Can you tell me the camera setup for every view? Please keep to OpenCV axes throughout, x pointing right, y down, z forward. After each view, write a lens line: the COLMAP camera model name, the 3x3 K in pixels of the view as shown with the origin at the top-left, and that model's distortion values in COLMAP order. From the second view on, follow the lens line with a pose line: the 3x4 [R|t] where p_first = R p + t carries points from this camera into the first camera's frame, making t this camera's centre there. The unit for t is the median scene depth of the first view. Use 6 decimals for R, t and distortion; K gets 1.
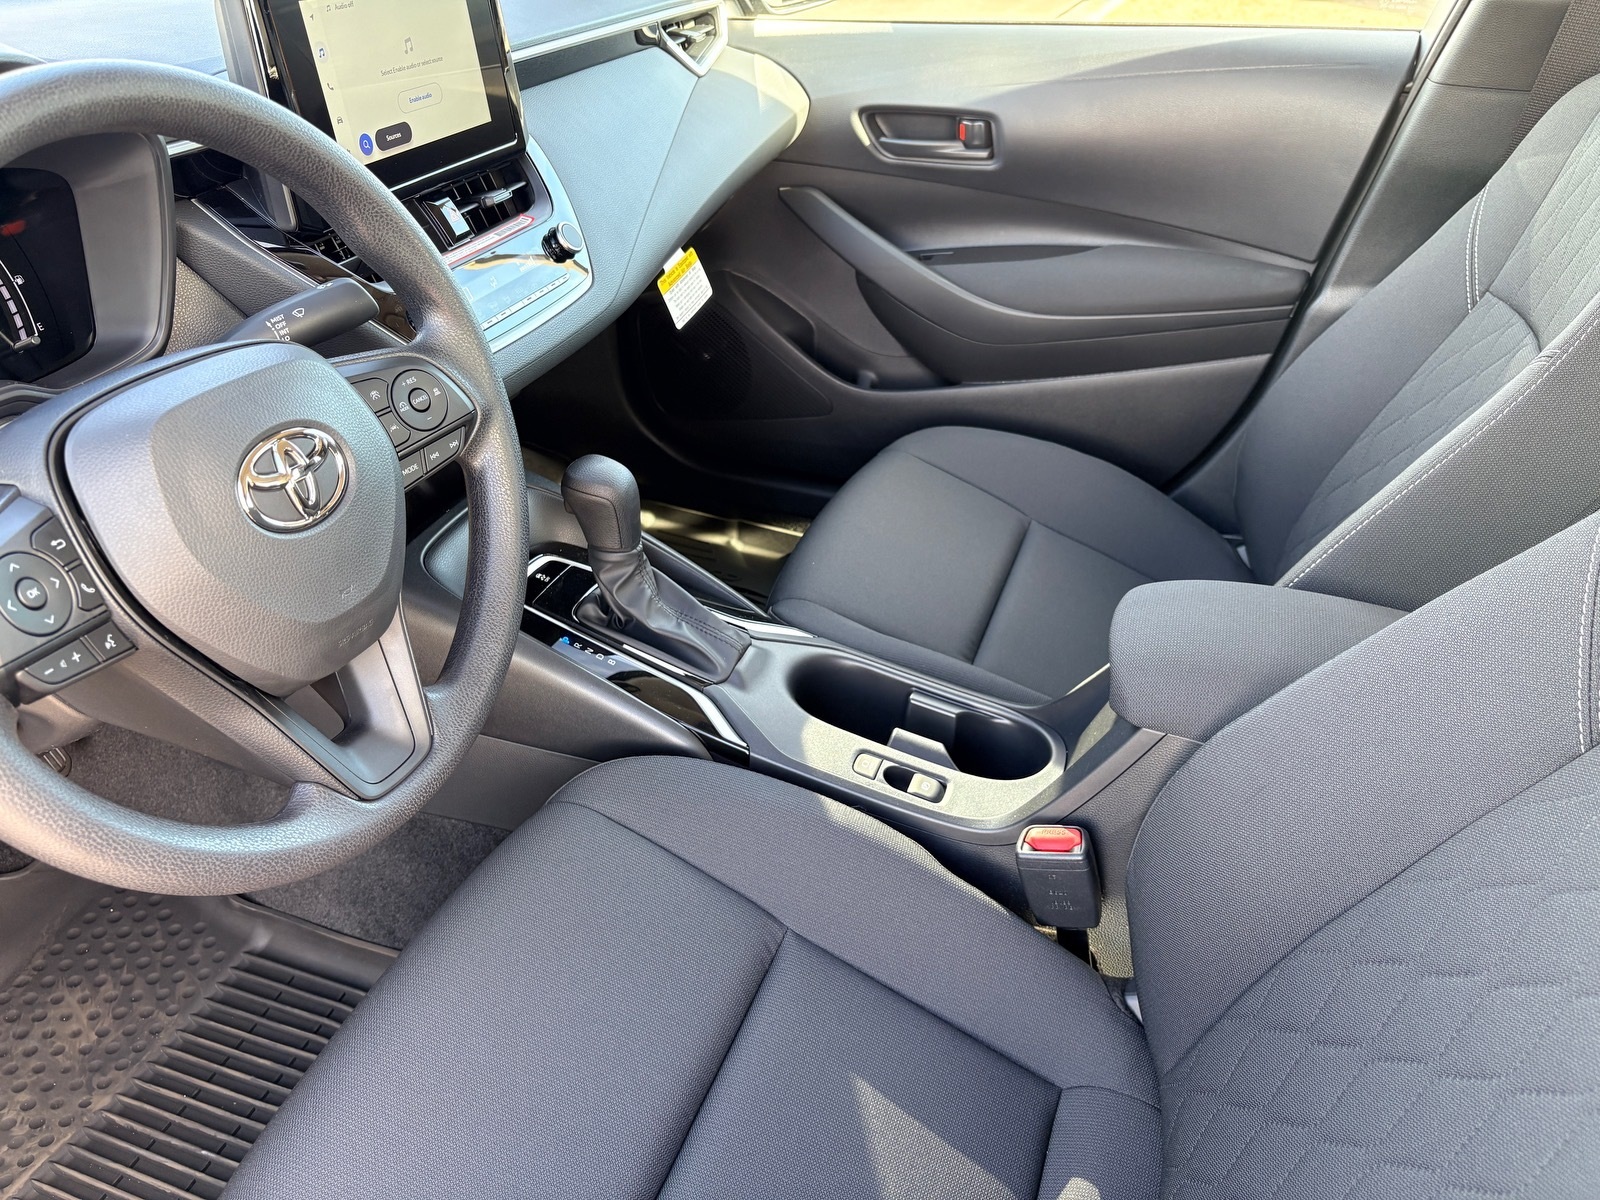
lens RADIAL K [[1213.5, 0, 800.0], [0, 1213.5, 600.0], [0, 0, 1]] dist [0.040936, -0.060837]
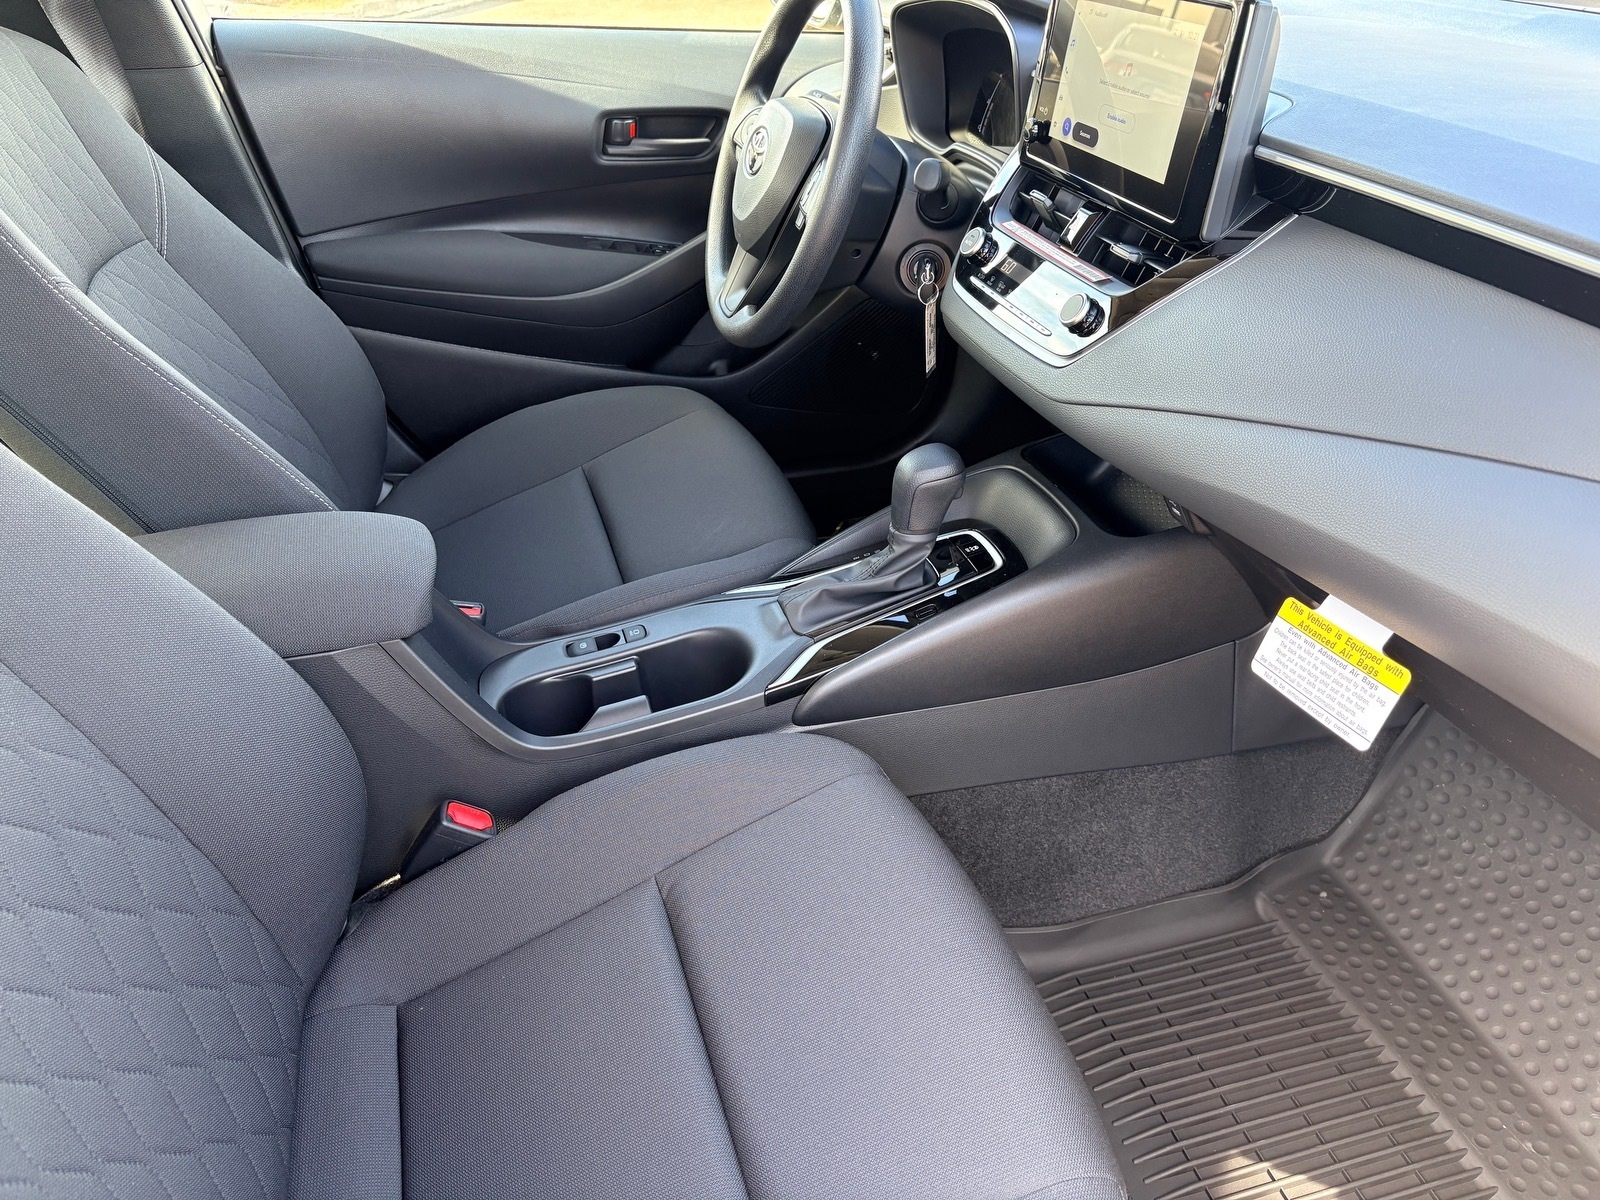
lens RADIAL K [[1213.2, 0, 807.7], [0, 1213.2, 601.7], [0, 0, 1]] dist [0.018397, -0.003069]
pose [[-0.803483, 0.284653, -0.522865, 0.534162], [-0.344143, 0.494579, 0.798096, -0.889233], [0.485778, 0.821197, -0.299425, 1.425995]]
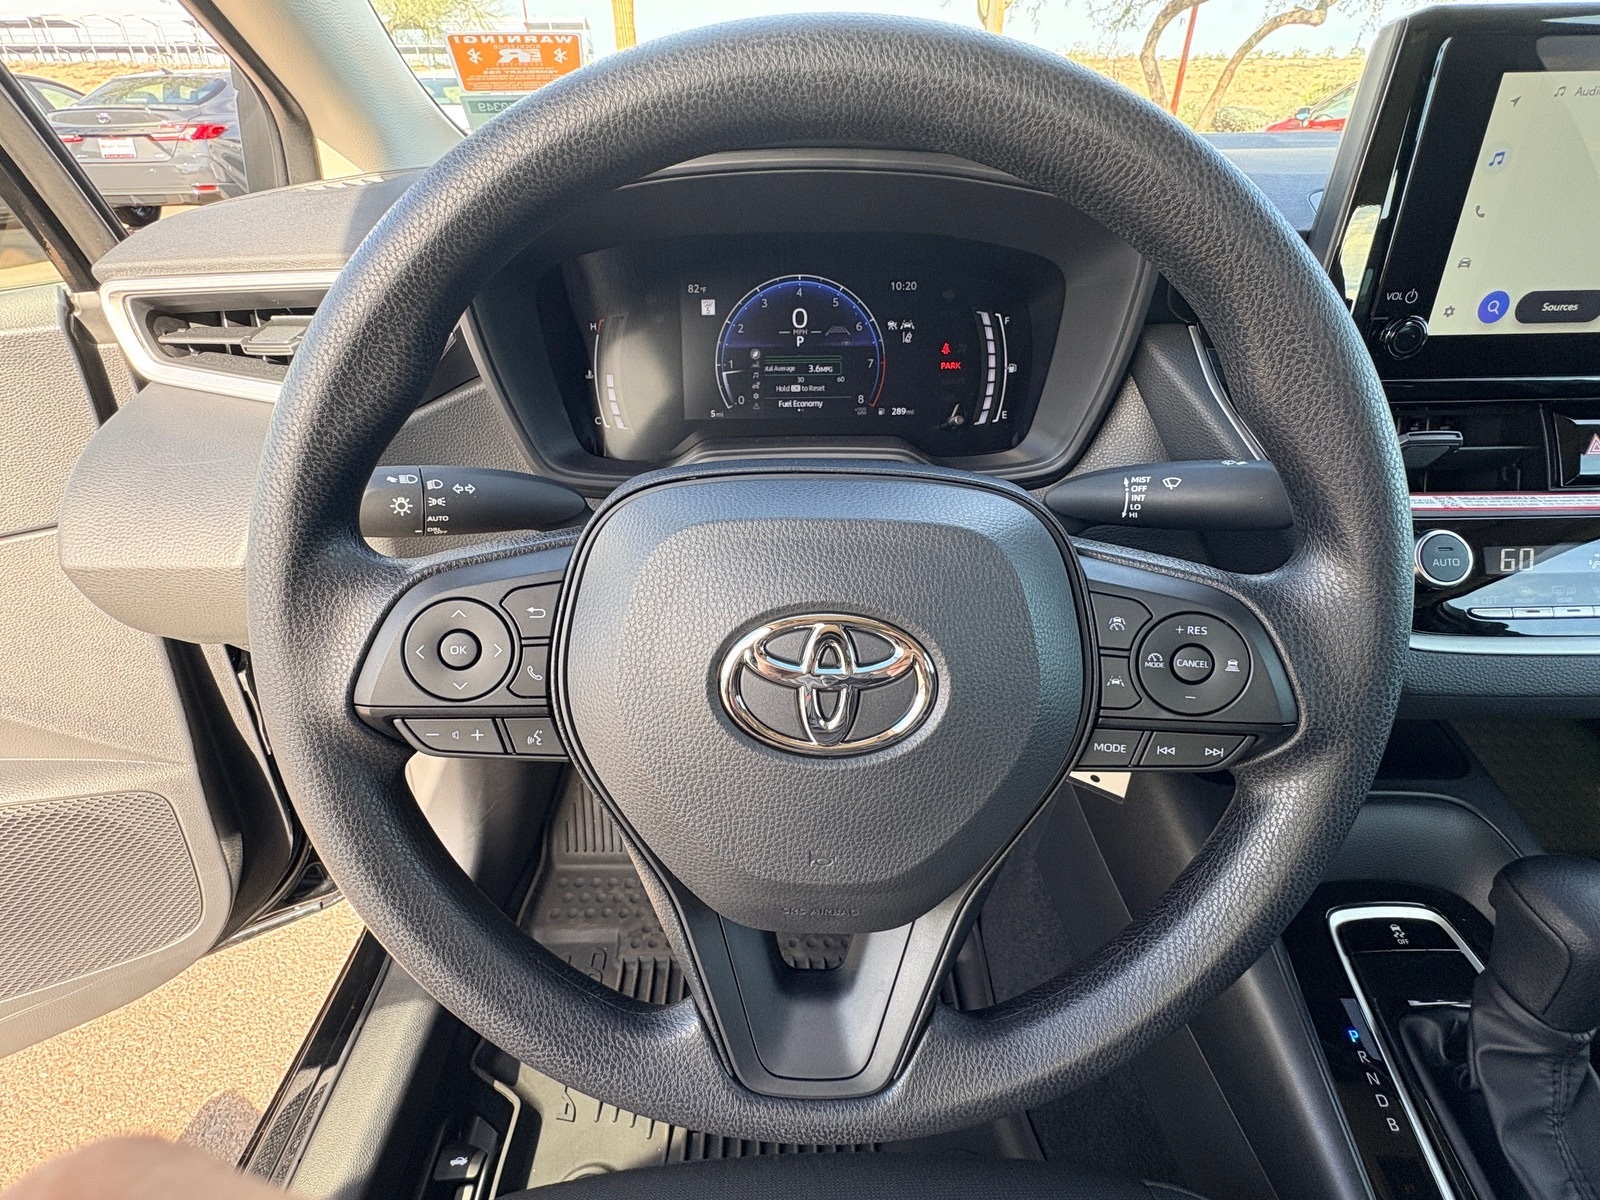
lens RADIAL K [[761.0, 0, 800.7], [0, 761.0, 604.3], [0, 0, 1]] dist [0.001744, 0.001221]
pose [[0.346405, 0.460254, -0.817417, -0.059825], [-0.484104, 0.834082, 0.264483, -0.143186], [0.803522, 0.304096, 0.511741, 0.464479]]
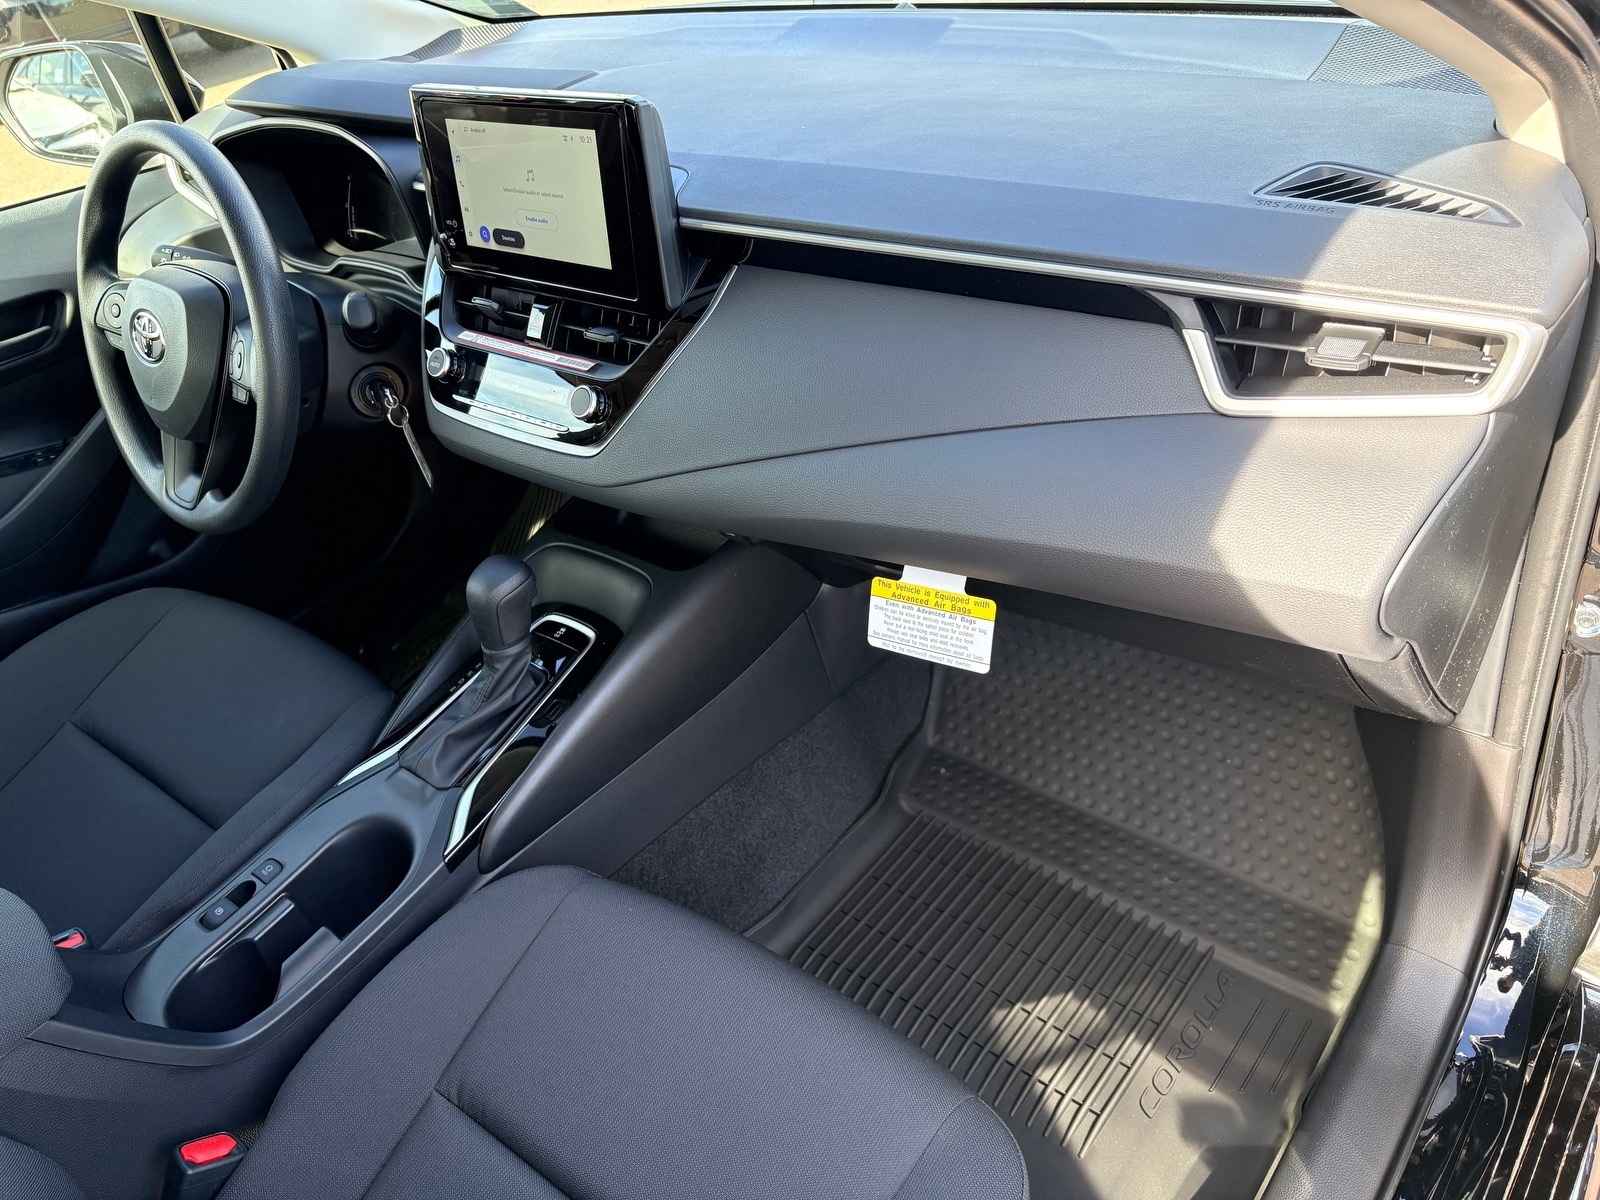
lens RADIAL K [[1213.5, 0, 800.0], [0, 1213.5, 600.0], [0, 0, 1]] dist [0.040936, -0.060837]
pose [[-0.333415, 0.546074, -0.768529, 0.612994], [-0.401714, 0.655182, 0.639814, -0.928157], [0.852913, 0.522053, 0.000918, 1.293970]]
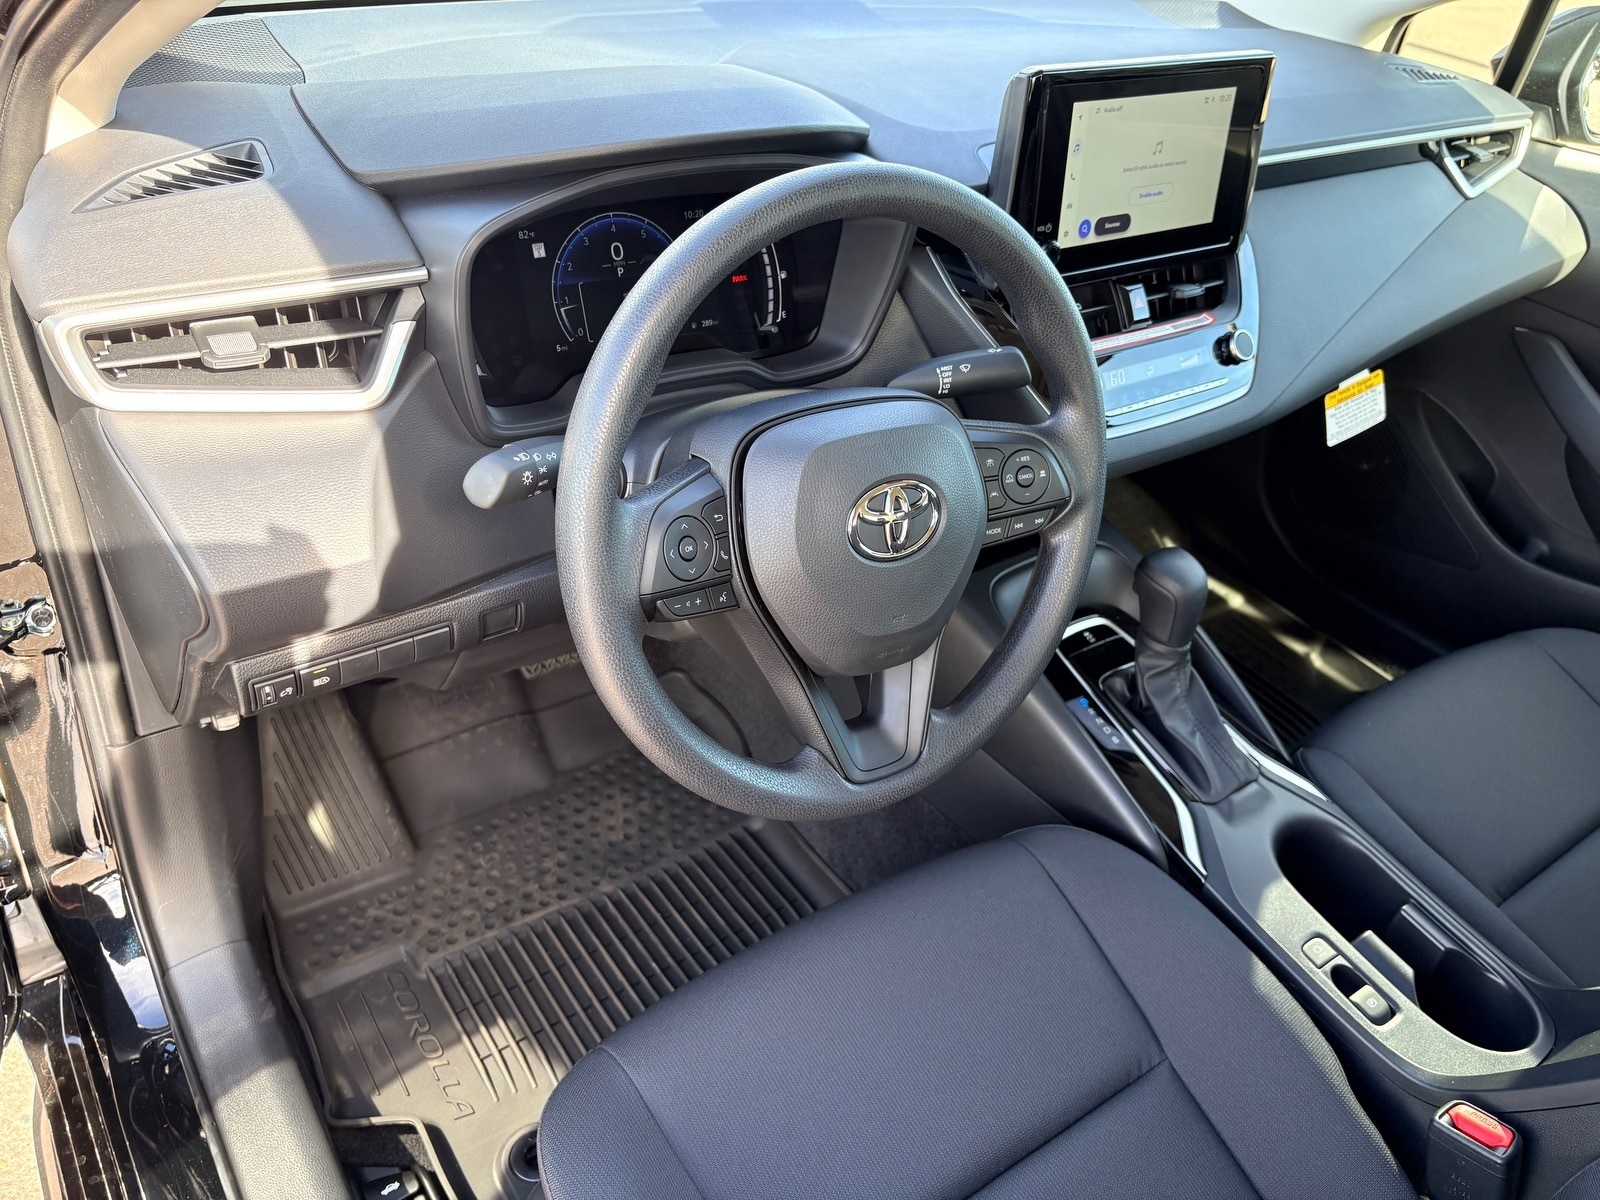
lens RADIAL K [[1217.0, 0, 798.6], [0, 1217.0, 607.7], [0, 0, 1]] dist [0.039051, -0.058589]
pose [[0.816164, 0.373829, -0.440599, 0.044957], [-0.367465, 0.924260, 0.103502, -0.065224], [0.445921, 0.077430, 0.891717, -0.071386]]
